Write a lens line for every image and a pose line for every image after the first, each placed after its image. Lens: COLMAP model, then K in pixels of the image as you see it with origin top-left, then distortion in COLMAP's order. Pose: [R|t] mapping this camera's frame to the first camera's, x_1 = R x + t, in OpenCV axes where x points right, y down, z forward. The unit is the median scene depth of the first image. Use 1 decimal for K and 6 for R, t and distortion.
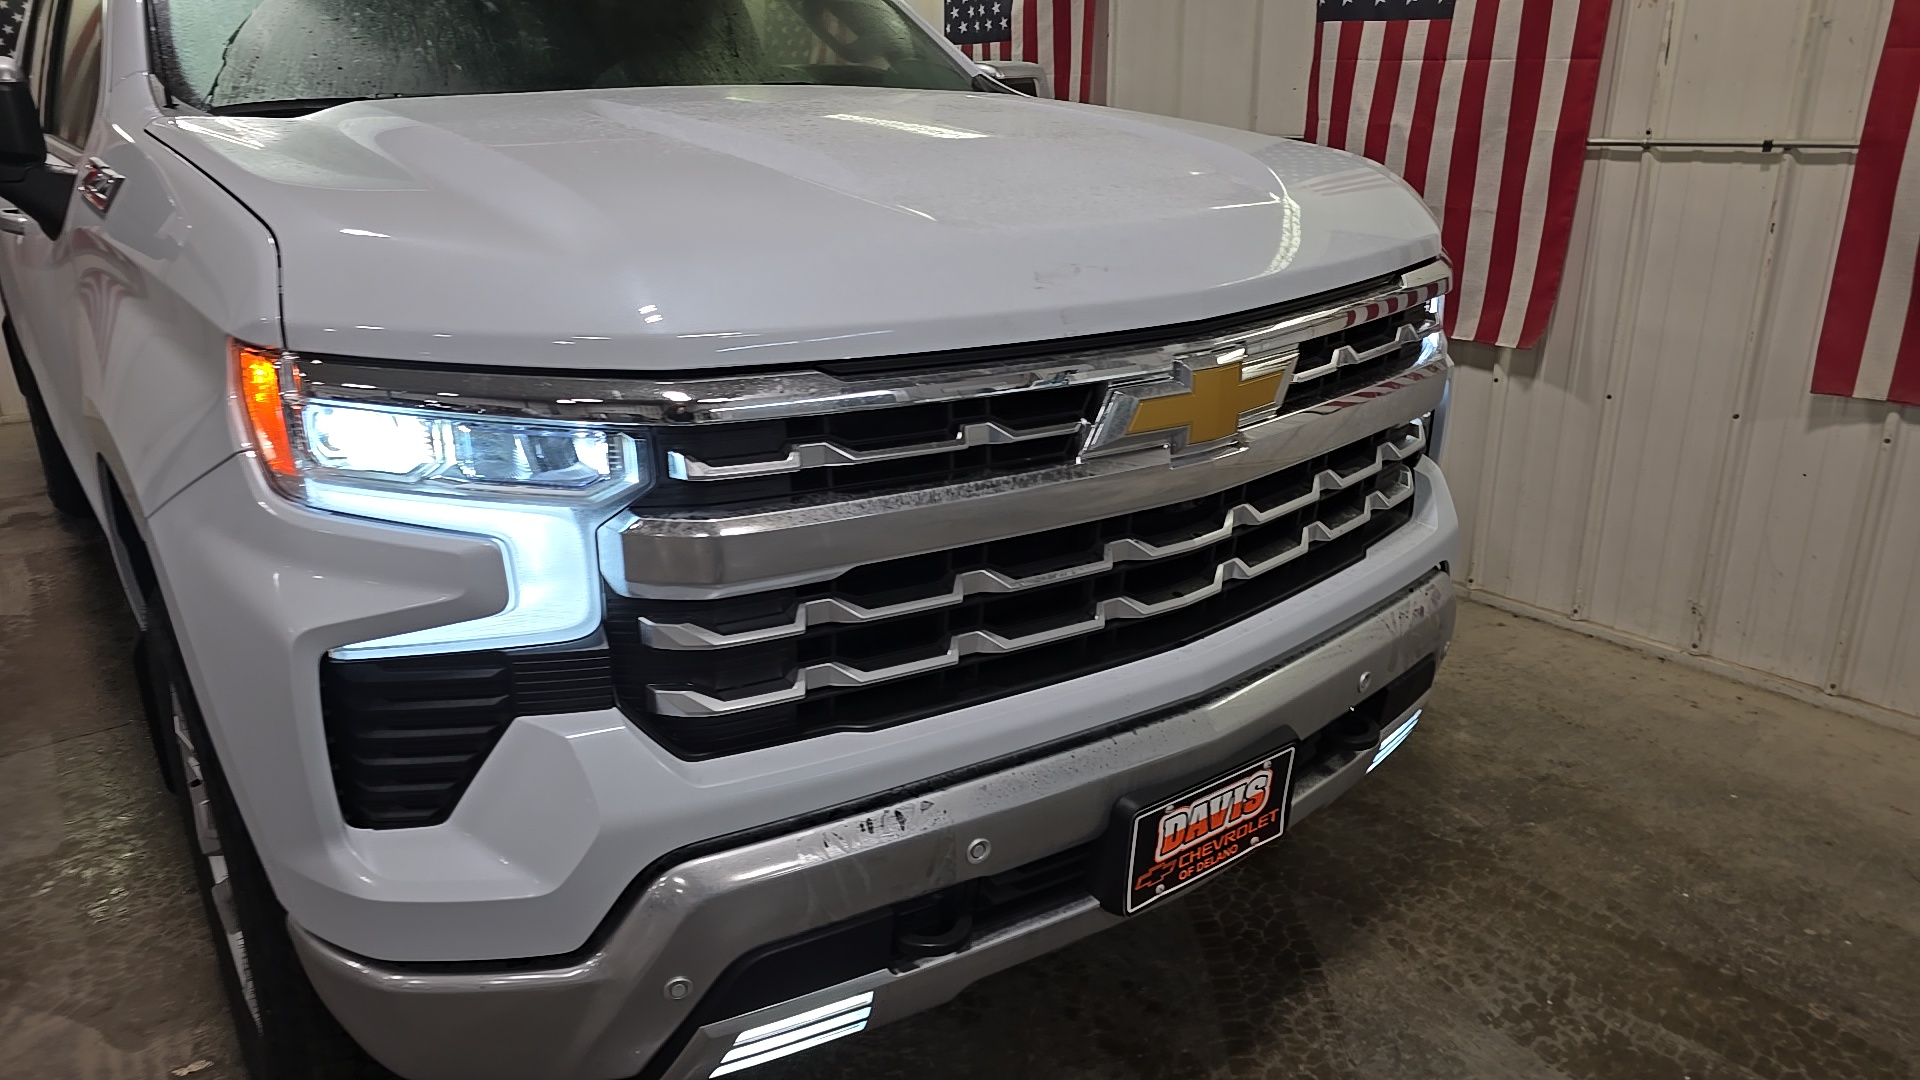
lens RADIAL K [[1281.8, 0, 966.3], [0, 1281.8, 548.6], [0, 0, 1]] dist [0.066815, -0.062495]
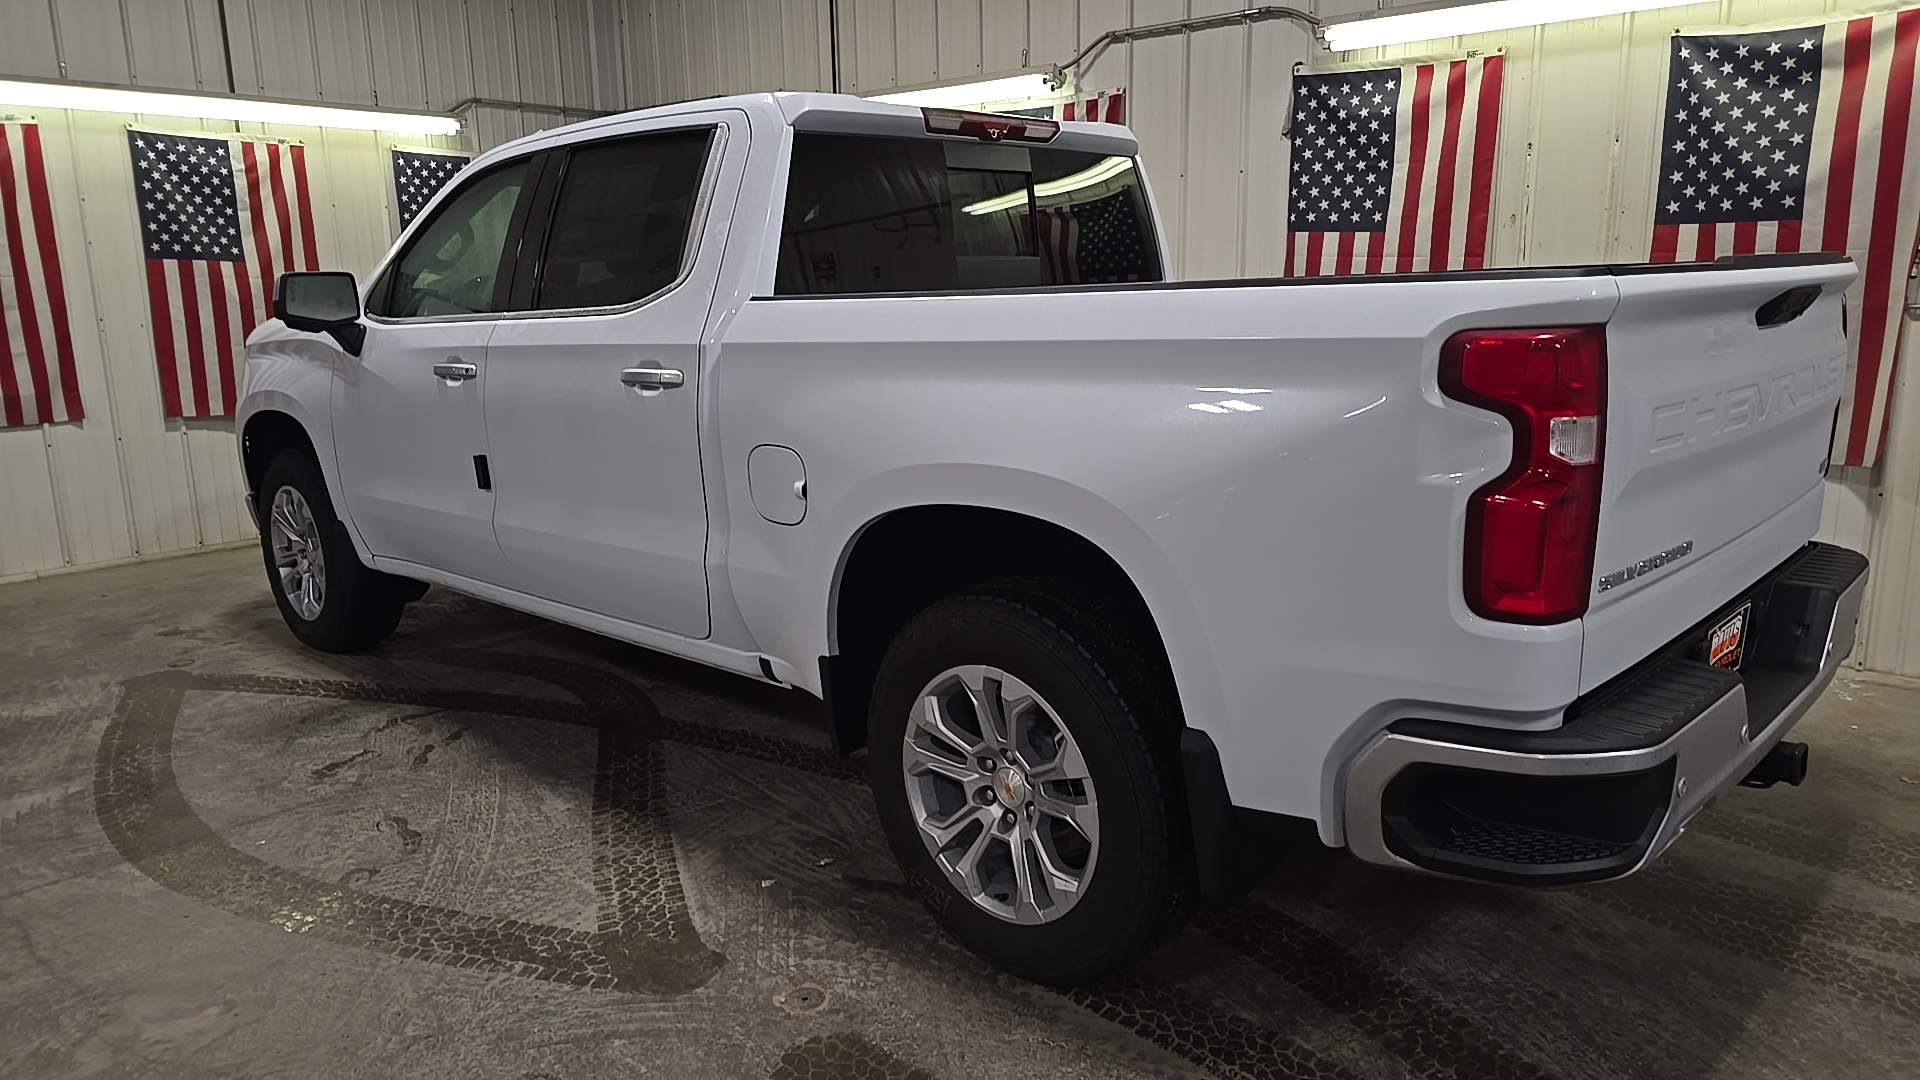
lens RADIAL K [[1281.8, 0, 966.3], [0, 1281.8, 548.6], [0, 0, 1]] dist [0.066815, -0.062495]
pose [[0.985153, -0.040318, 0.166876, -0.481420], [0.060651, 0.991088, -0.118599, 0.150901], [-0.160607, 0.126960, 0.978819, -0.478779]]
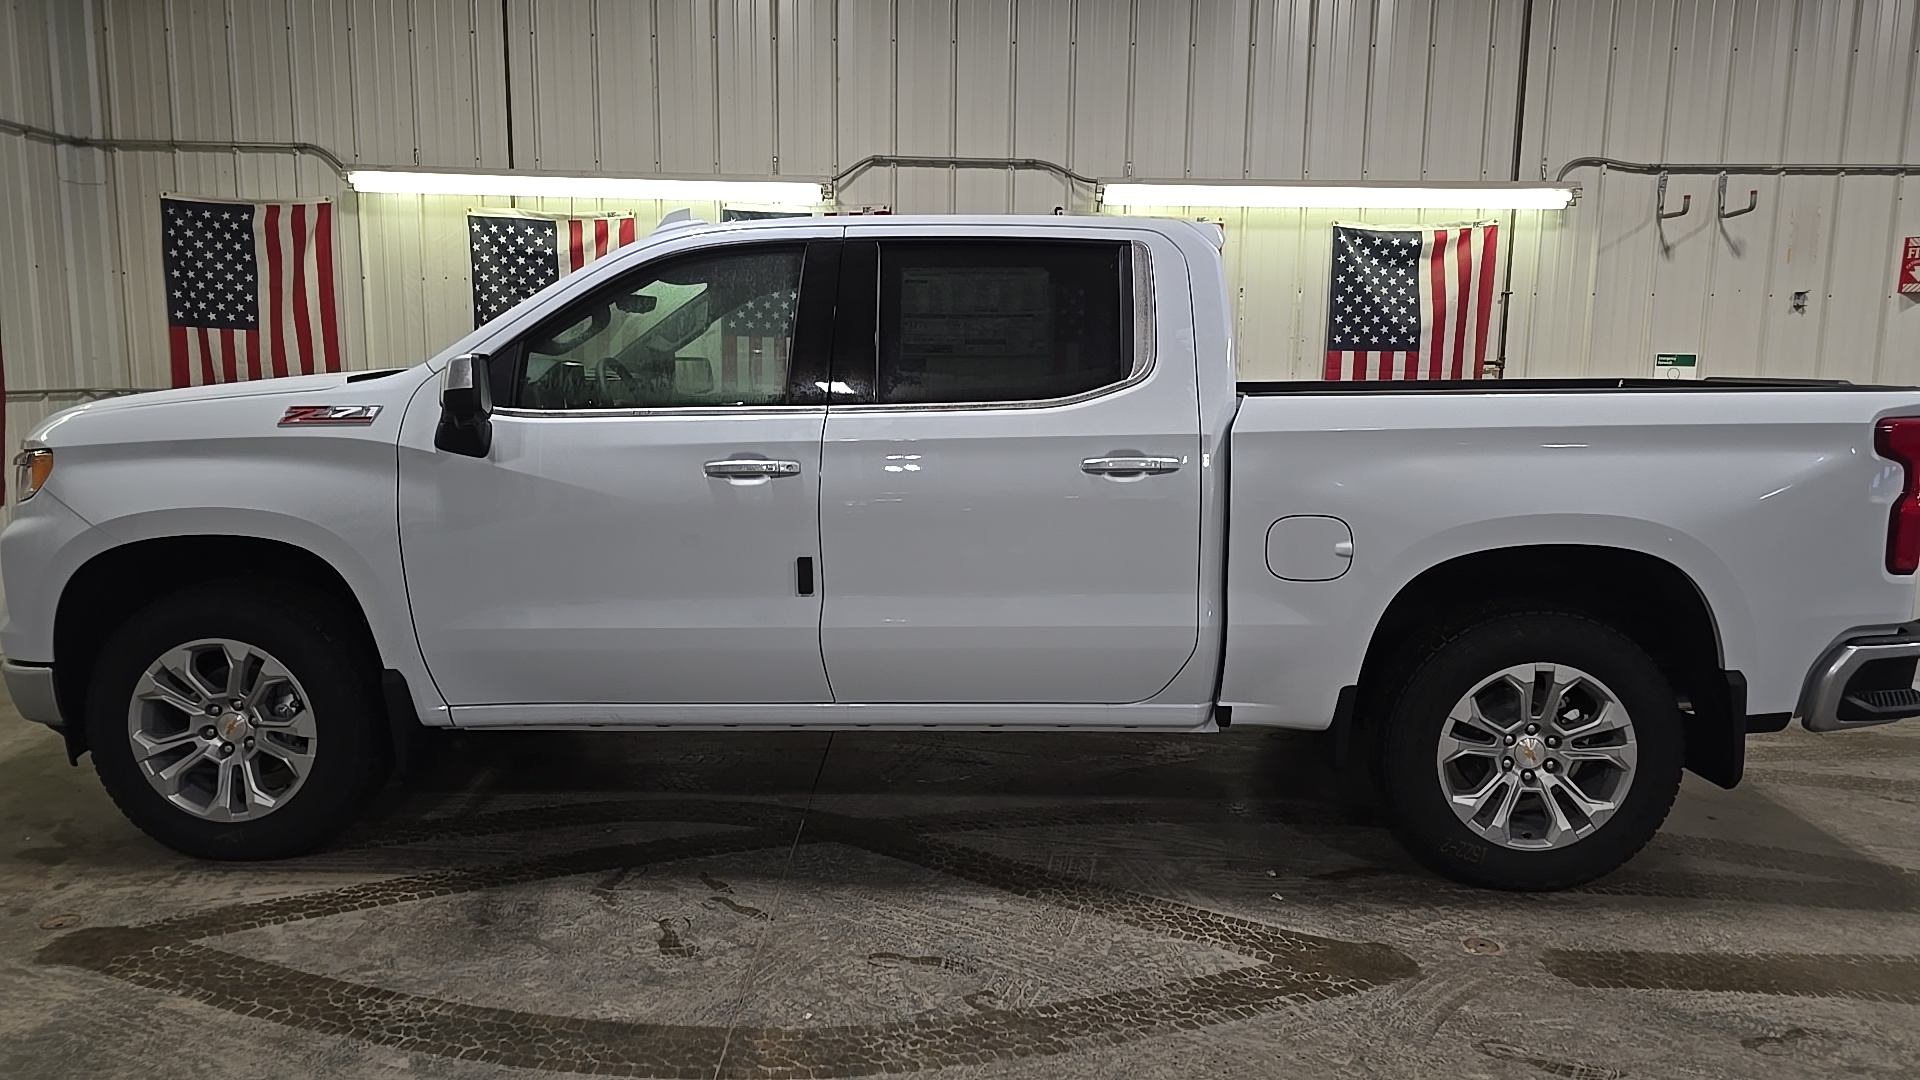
lens RADIAL K [[1281.8, 0, 966.3], [0, 1281.8, 548.6], [0, 0, 1]] dist [0.066815, -0.062495]
pose [[0.621573, -0.091379, 0.778009, -1.653942], [0.235349, 0.969074, -0.074207, -0.020678], [-0.747167, 0.229229, 0.623856, 0.032388]]
